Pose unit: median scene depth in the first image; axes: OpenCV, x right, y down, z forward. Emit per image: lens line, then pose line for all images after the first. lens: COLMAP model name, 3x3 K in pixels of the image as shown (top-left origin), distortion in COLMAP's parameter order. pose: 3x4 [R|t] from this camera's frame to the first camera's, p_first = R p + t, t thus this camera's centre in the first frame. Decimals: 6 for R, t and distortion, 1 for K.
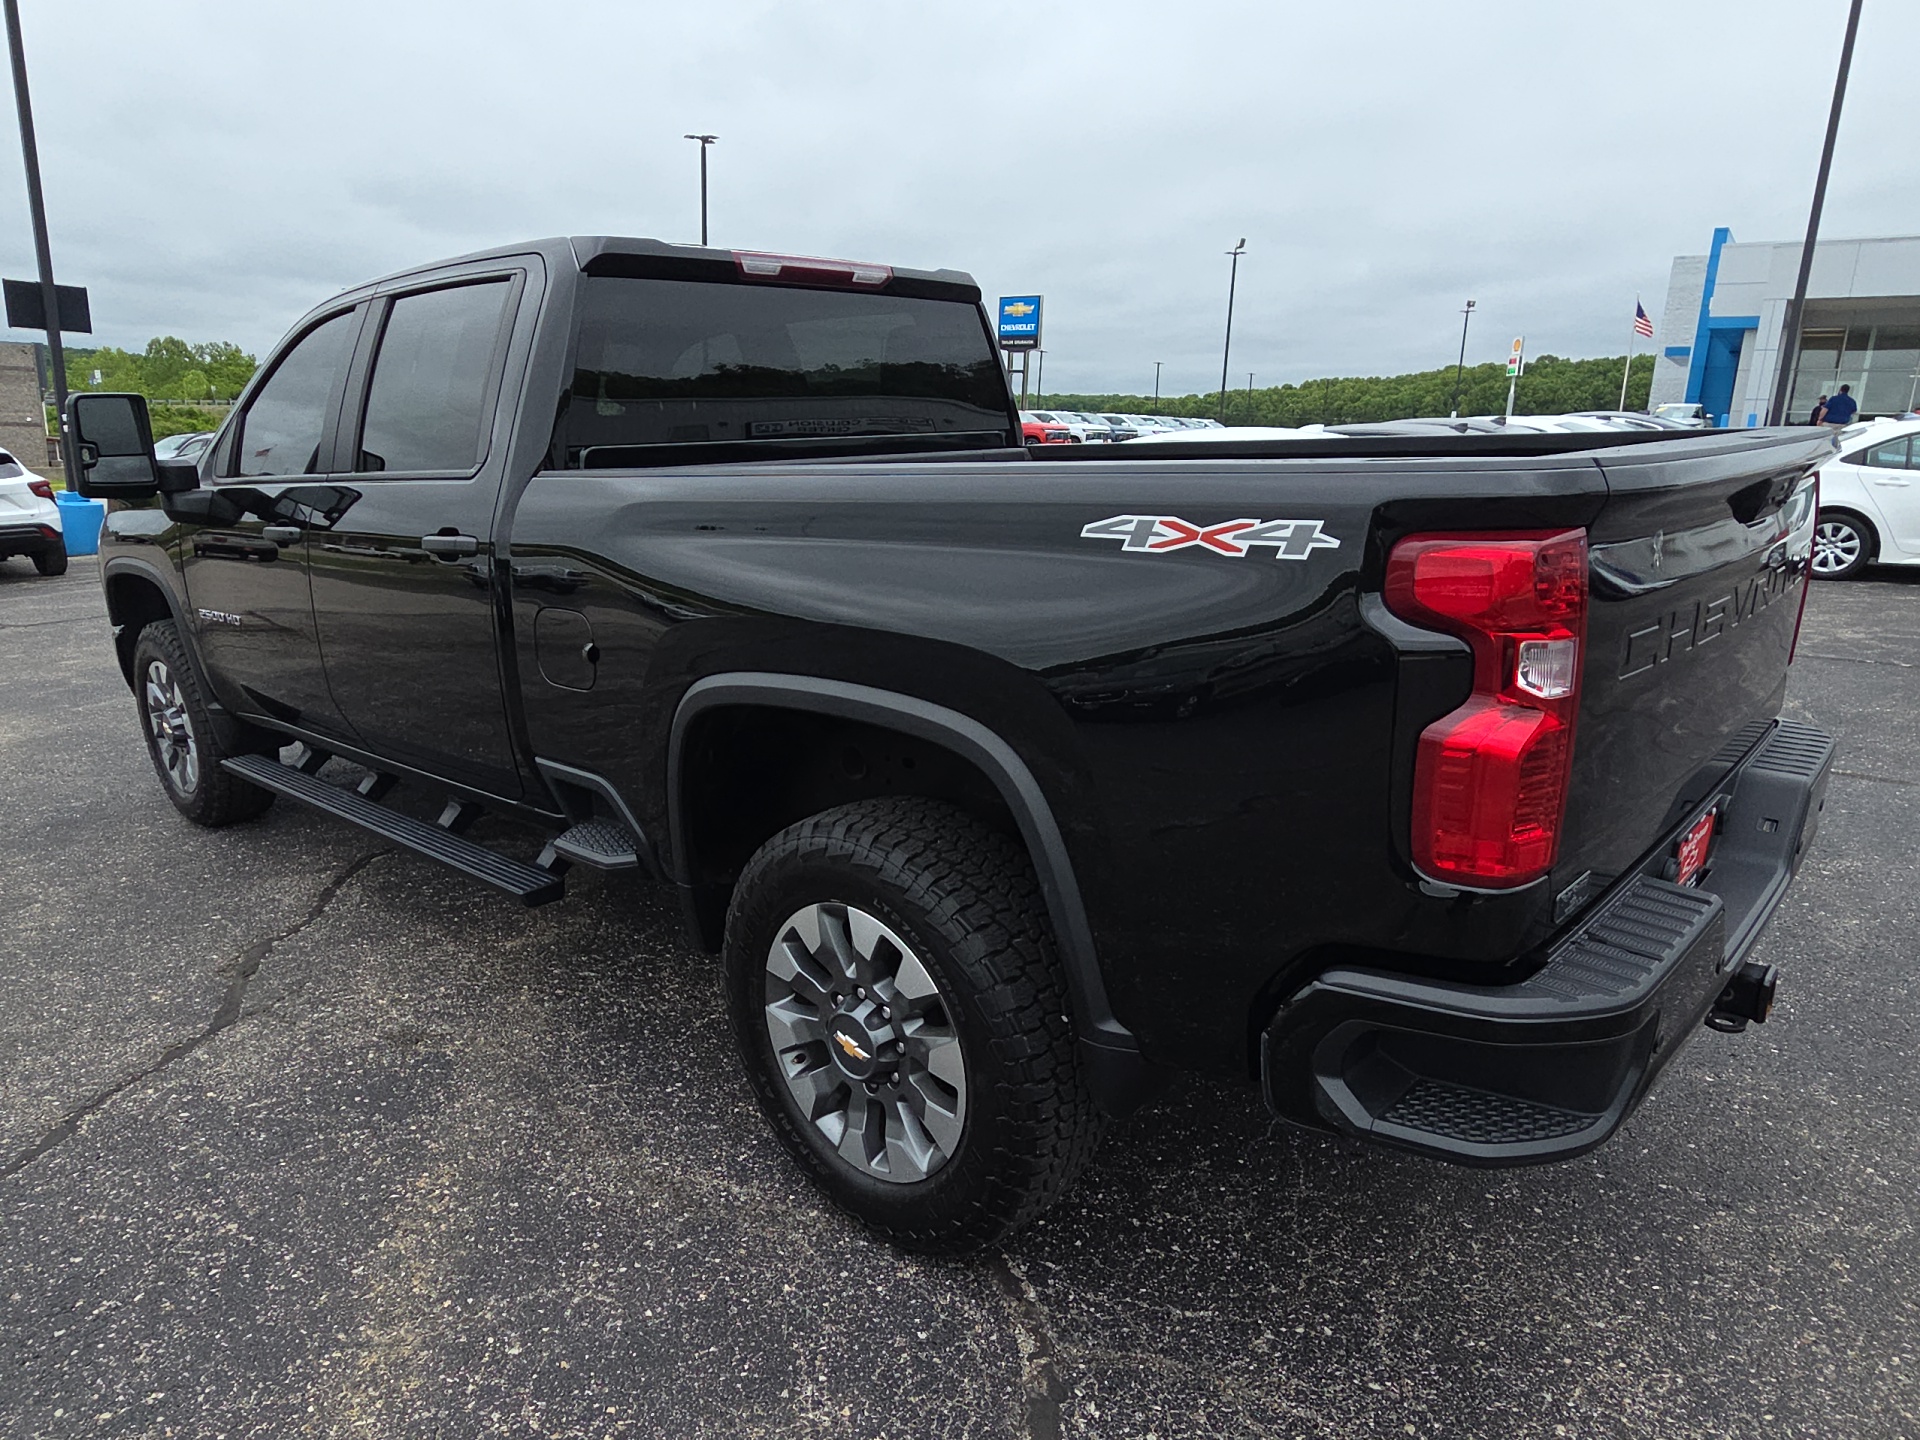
lens RADIAL K [[1218.1, 0, 945.4], [0, 1218.1, 731.4], [0, 0, 1]] dist [0.003421, 0.000083]
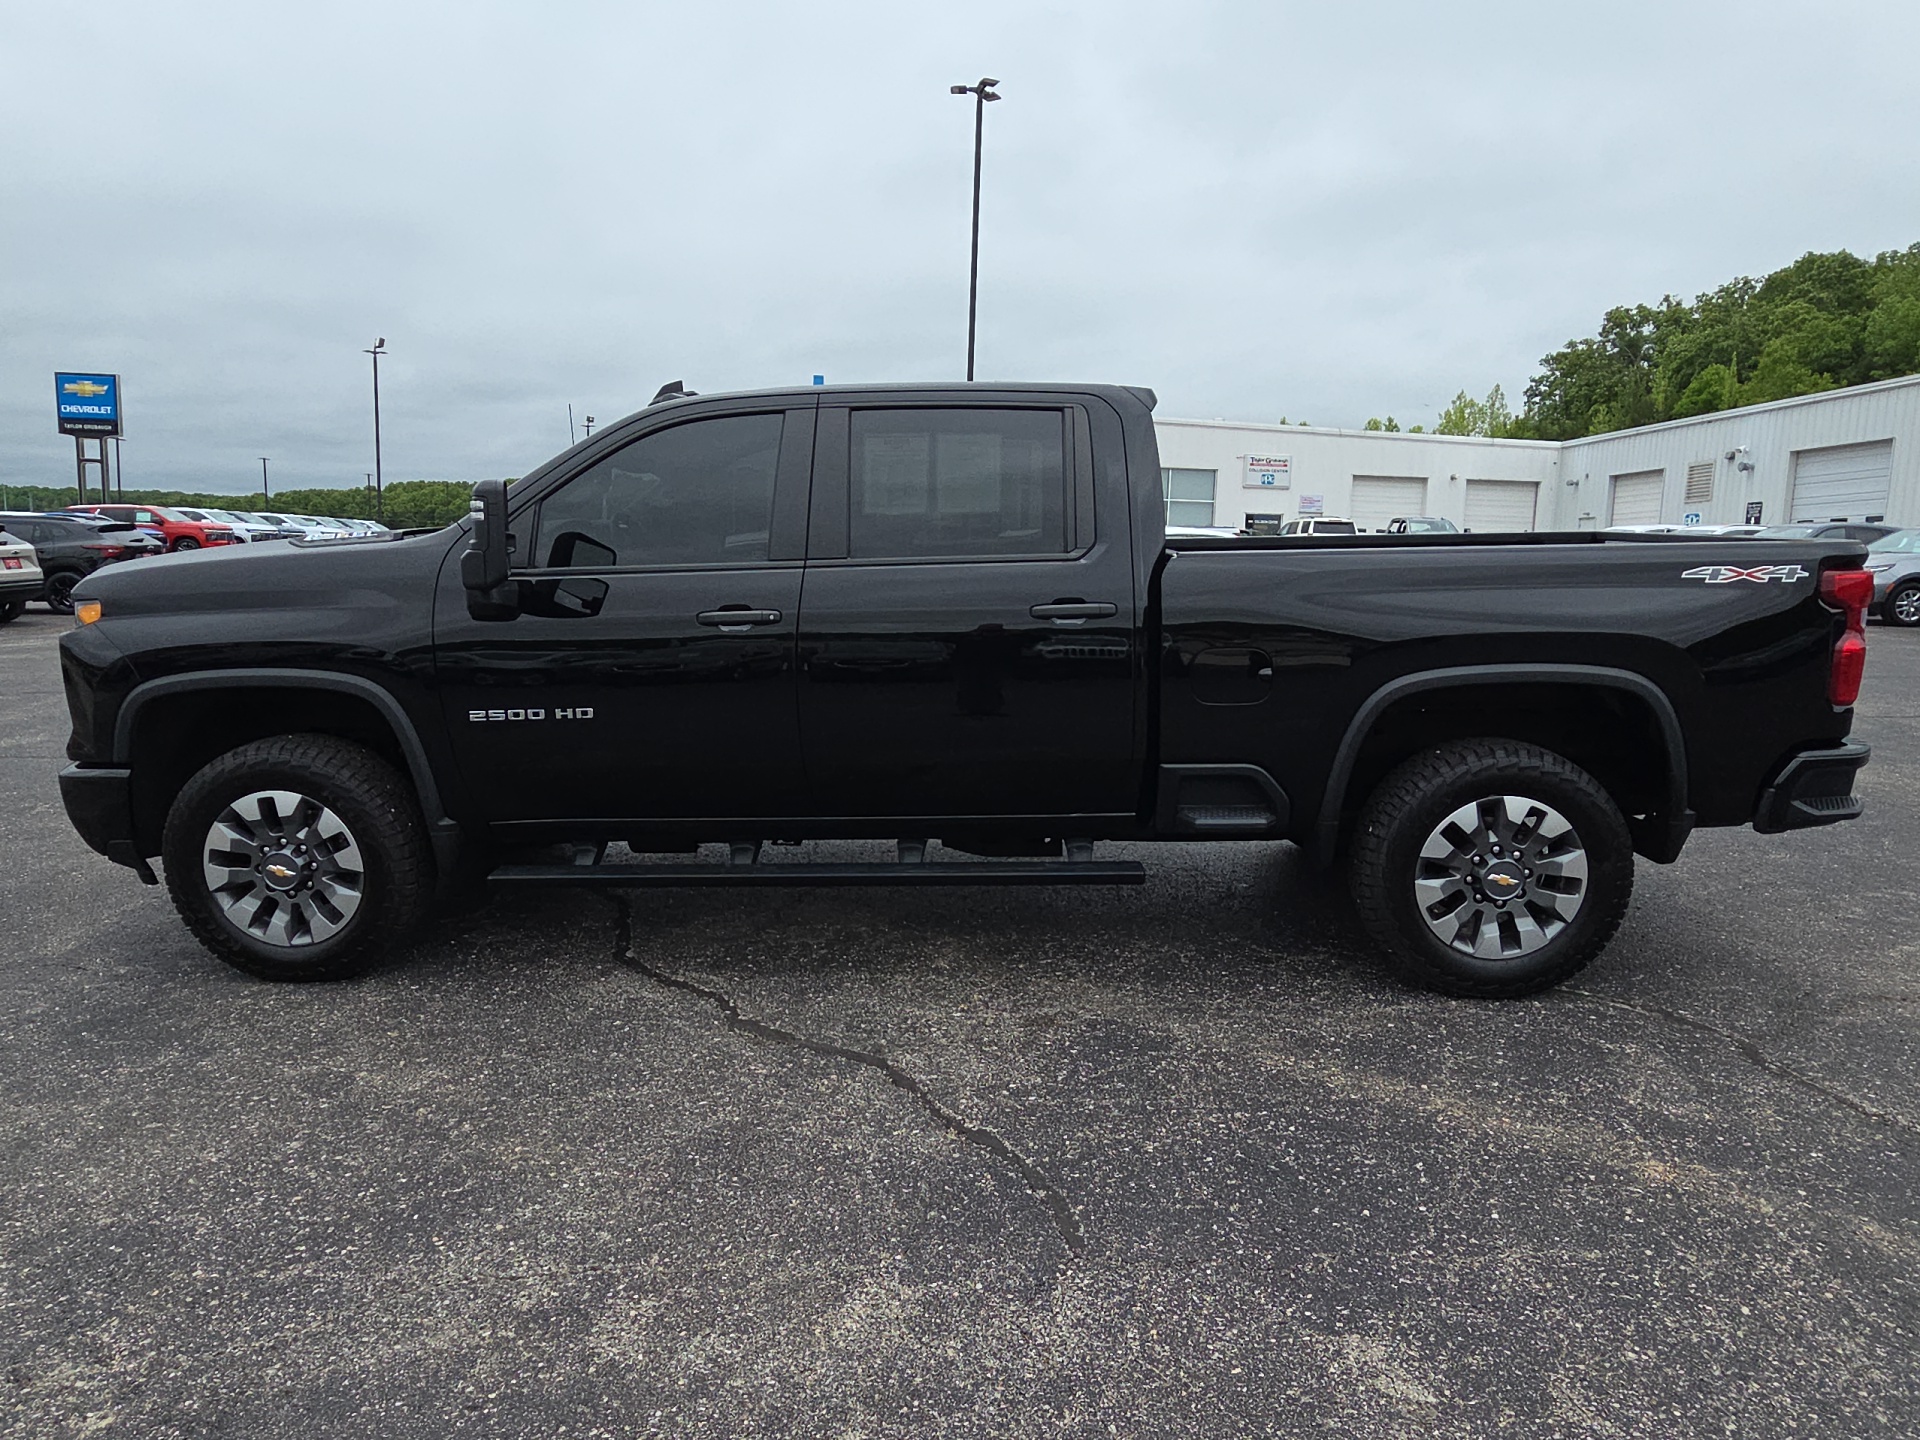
lens RADIAL K [[1218.1, 0, 945.4], [0, 1218.1, 731.4], [0, 0, 1]] dist [0.003421, 0.000083]
pose [[0.765389, -0.093698, 0.636711, -1.250676], [0.145363, 0.988947, -0.029207, -0.009431], [-0.626937, 0.114909, 0.770549, 0.102987]]
